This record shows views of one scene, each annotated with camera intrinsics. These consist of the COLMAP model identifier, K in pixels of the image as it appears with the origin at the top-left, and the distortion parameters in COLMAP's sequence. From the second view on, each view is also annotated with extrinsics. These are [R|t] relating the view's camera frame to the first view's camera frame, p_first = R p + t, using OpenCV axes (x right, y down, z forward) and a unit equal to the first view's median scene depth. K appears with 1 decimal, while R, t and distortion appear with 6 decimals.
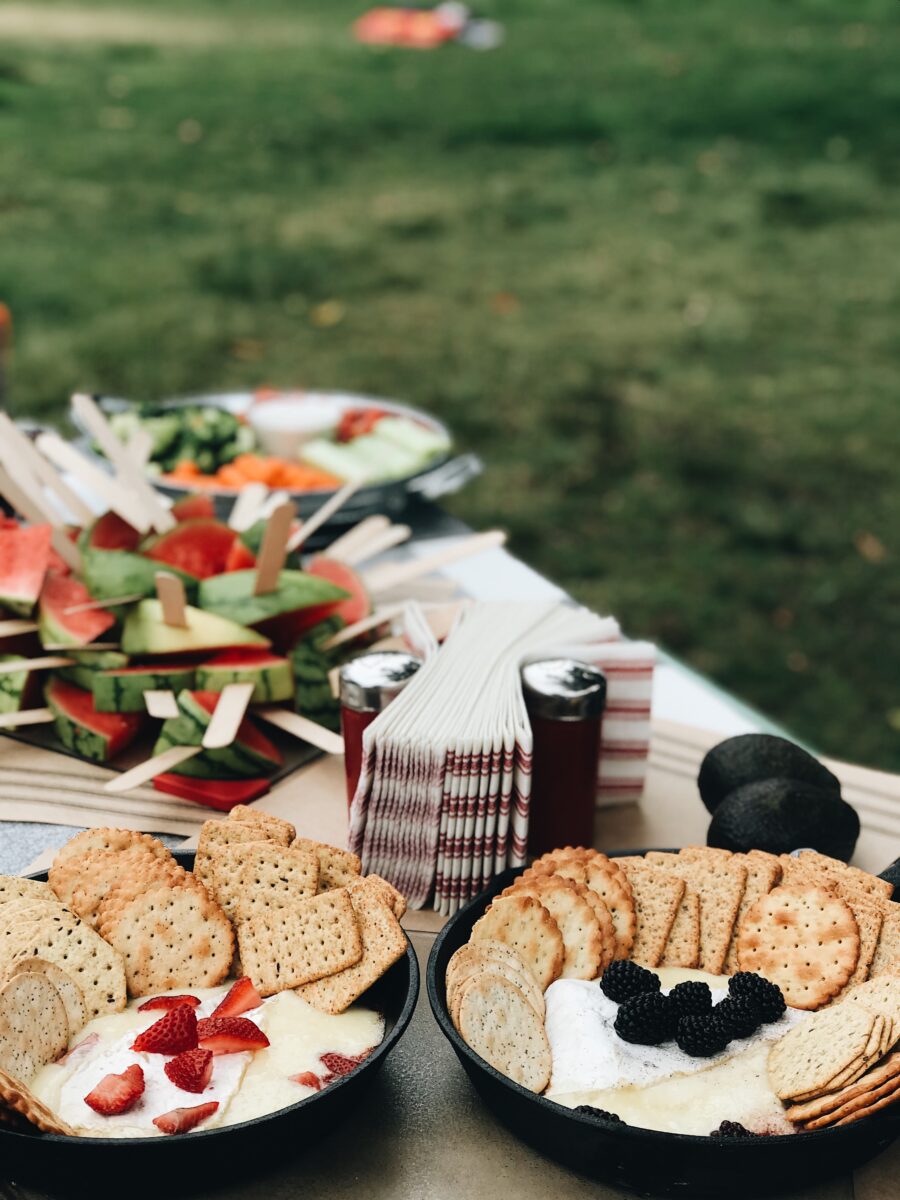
lens RADIAL K [[2067.8, 0, 450.0], [0, 2067.8, 600.0], [0, 0, 1]] dist [0.013915, 0.087118]
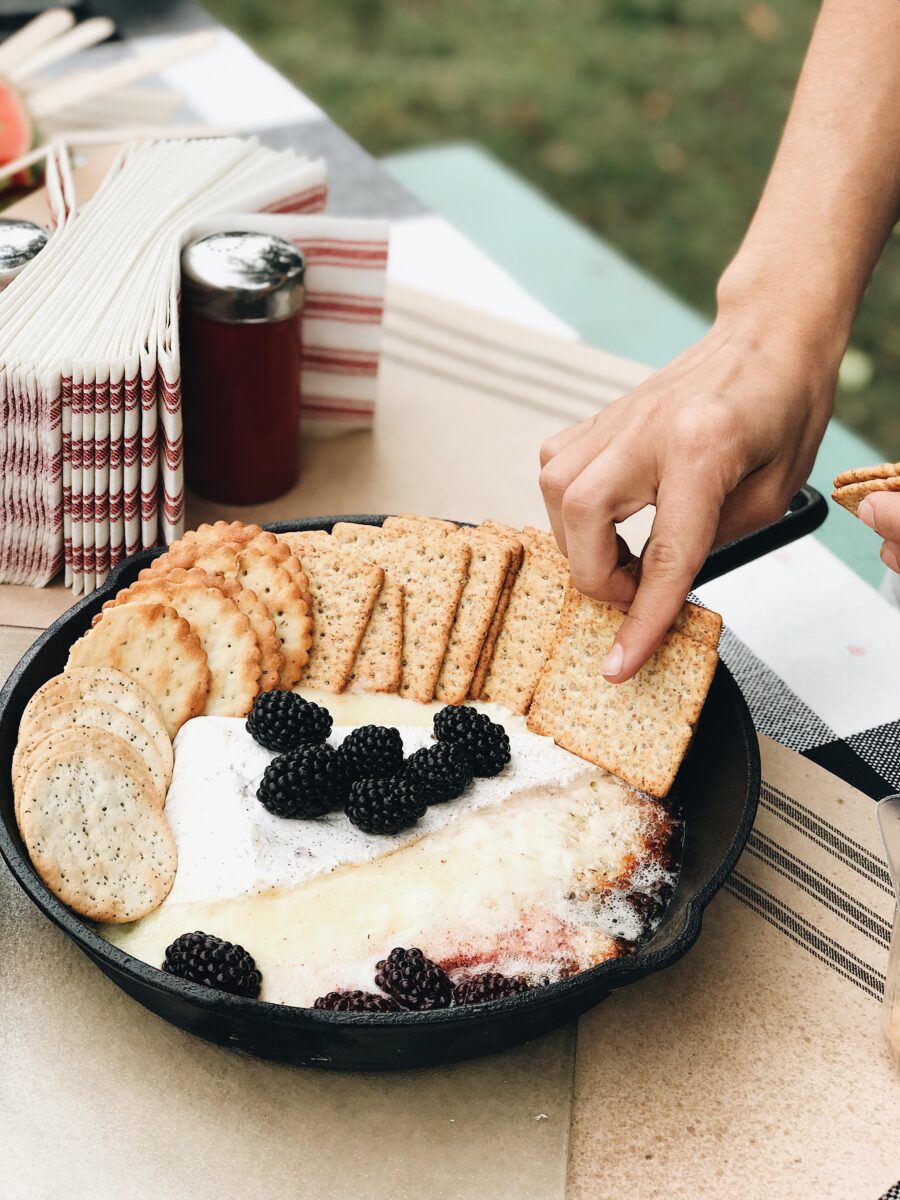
lens RADIAL K [[2067.8, 0, 450.0], [0, 2067.8, 600.0], [0, 0, 1]] dist [0.013915, 0.087118]
pose [[0.999267, -0.010915, 0.036692, 0.110151], [0.001152, 0.966628, 0.256182, -0.036896], [-0.038264, -0.255952, 0.965932, 0.305980]]
